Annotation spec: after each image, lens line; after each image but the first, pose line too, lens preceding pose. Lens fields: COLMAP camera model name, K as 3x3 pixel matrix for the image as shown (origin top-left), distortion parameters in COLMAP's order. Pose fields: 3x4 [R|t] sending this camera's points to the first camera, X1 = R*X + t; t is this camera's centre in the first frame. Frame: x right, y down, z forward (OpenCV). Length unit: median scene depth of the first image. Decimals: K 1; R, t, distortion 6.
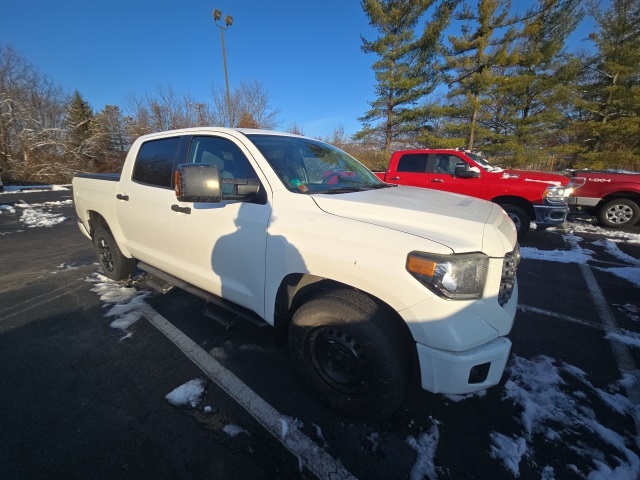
lens RADIAL K [[254.5, 0, 322.0], [0, 254.5, 238.2], [0, 0, 1]] dist [0.033069, -0.020862]
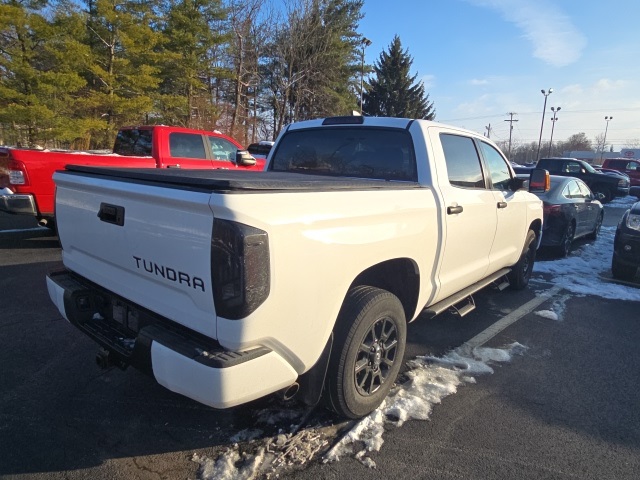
lens RADIAL K [[414.0, 0, 320.0], [0, 414.0, 240.0], [0, 0, 1]] dist [-0.004960, 0.000356]
pose [[0.096505, -0.190680, 0.976897, -0.320963], [0.215111, 0.962278, 0.166577, -0.057573], [-0.971810, 0.194066, 0.133882, 0.204854]]
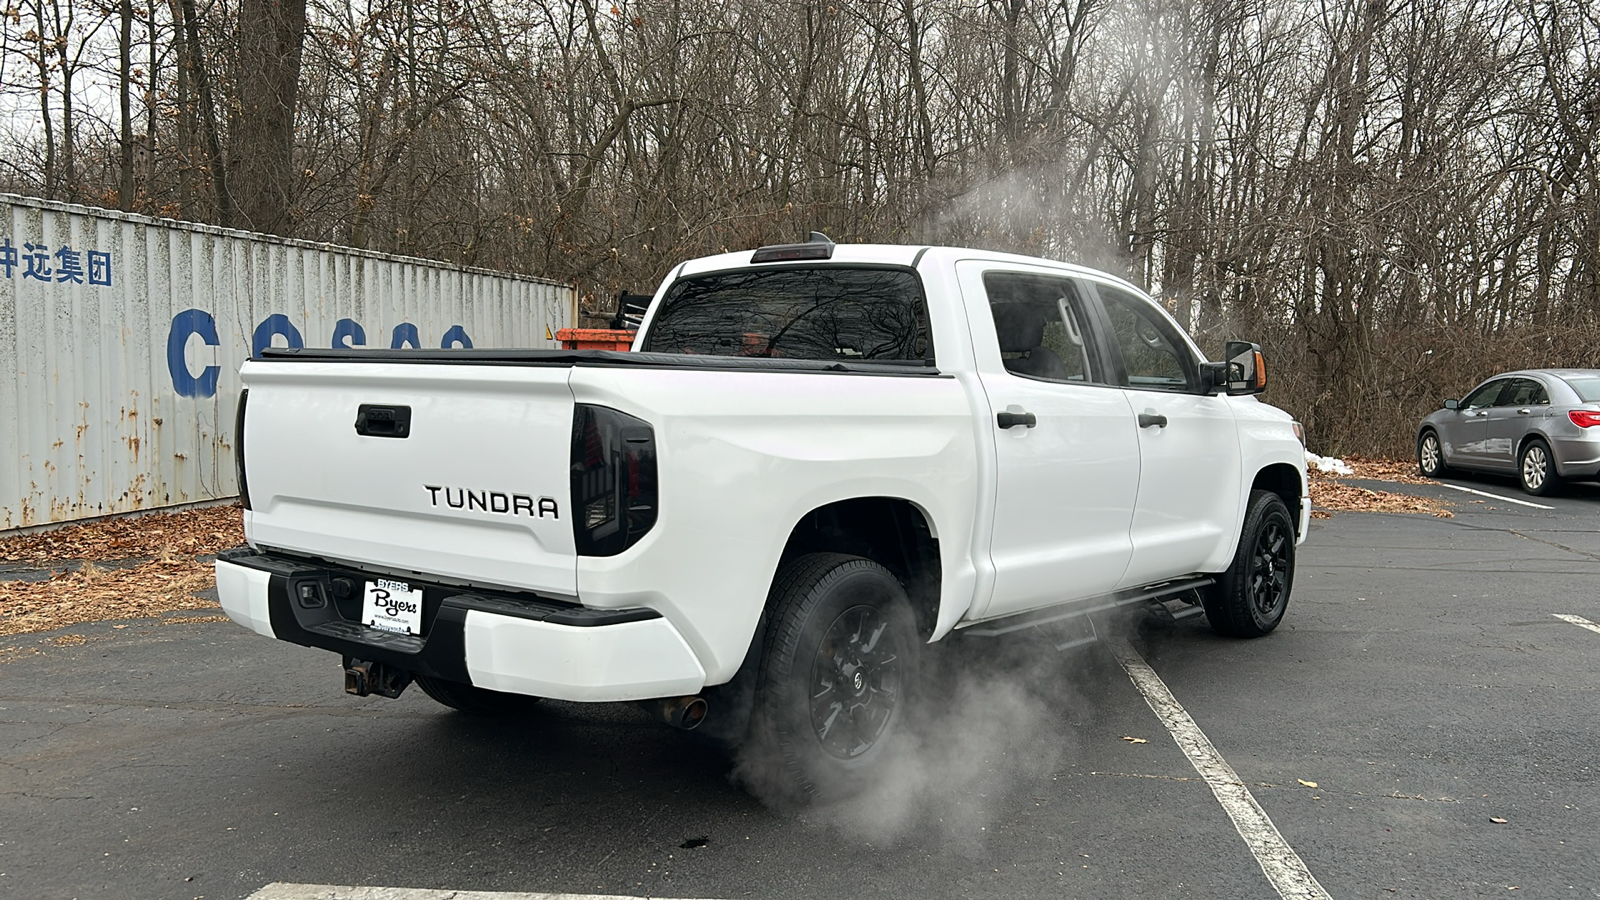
lens RADIAL K [[1371.2, 0, 803.4], [0, 1371.2, 449.4], [0, 0, 1]] dist [0.036717, -0.016007]
pose [[0.081263, -0.063423, 0.994673, -0.445312], [0.241080, 0.969590, 0.042128, -0.044811], [-0.967097, 0.236373, 0.094082, 0.186513]]
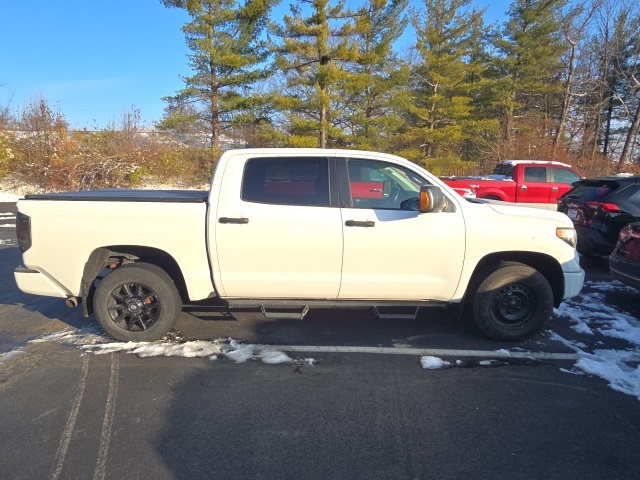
lens RADIAL K [[414.0, 0, 320.0], [0, 414.0, 240.0], [0, 0, 1]] dist [-0.004960, 0.000356]
pose [[0.821818, -0.092407, 0.562207, -0.220684], [0.148213, 0.987461, -0.054351, 0.004173], [-0.550135, 0.127993, 0.825209, -0.047677]]
